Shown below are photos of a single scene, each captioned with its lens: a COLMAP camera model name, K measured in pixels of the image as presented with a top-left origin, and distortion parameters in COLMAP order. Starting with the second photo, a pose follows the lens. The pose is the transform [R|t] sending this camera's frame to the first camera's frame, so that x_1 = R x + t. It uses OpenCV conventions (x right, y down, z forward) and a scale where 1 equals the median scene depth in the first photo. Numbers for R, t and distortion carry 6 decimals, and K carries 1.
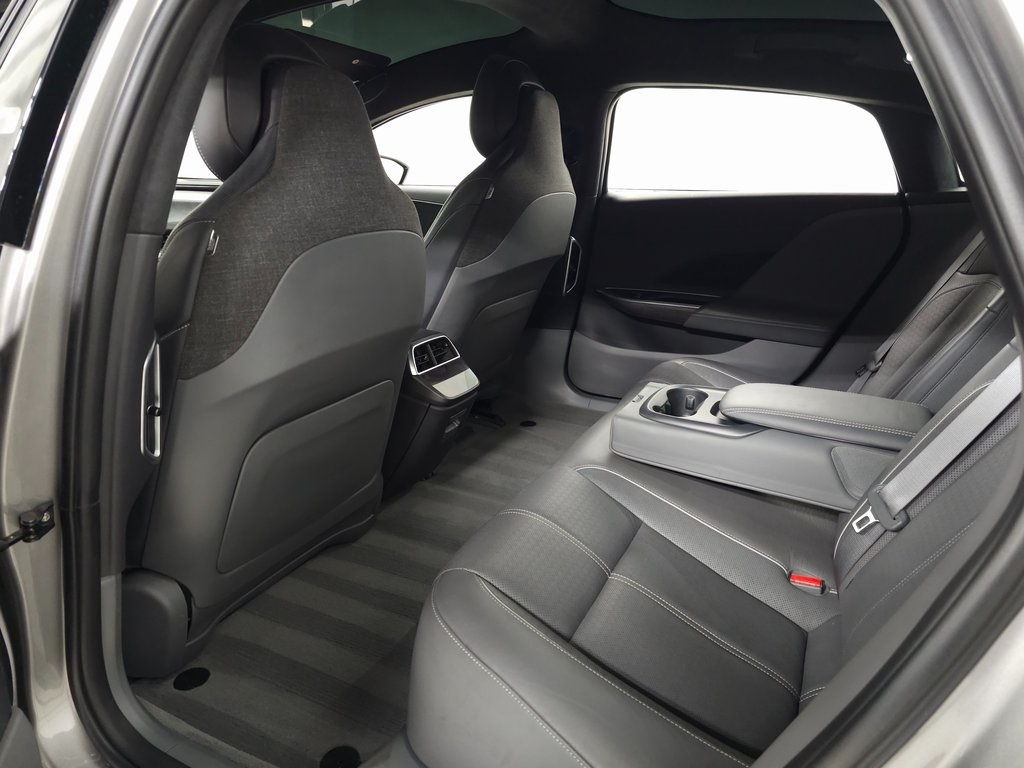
lens RADIAL K [[675.3, 0, 512.0], [0, 675.3, 384.0], [0, 0, 1]] dist [0.047306, -0.103160]
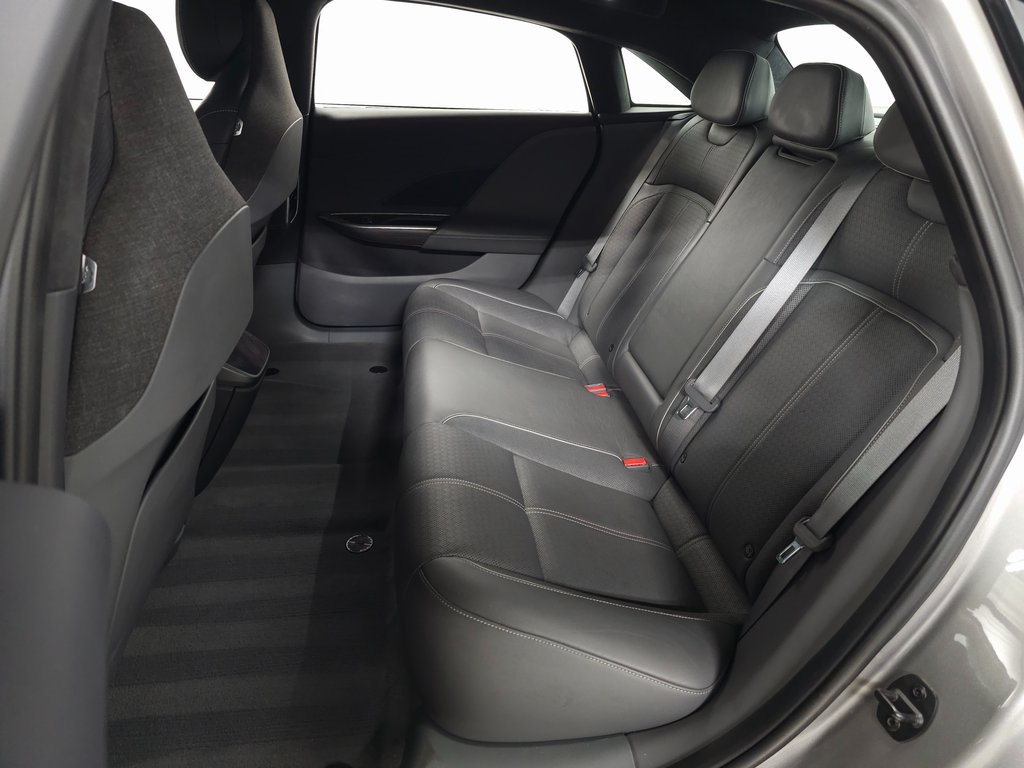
lens RADIAL K [[675.3, 0, 512.0], [0, 675.3, 384.0], [0, 0, 1]] dist [0.047306, -0.103160]
pose [[0.825032, -0.227833, 0.517121, -0.256918], [0.136224, 0.968320, 0.209285, -0.099916], [-0.548420, -0.102223, 0.829931, 0.067039]]
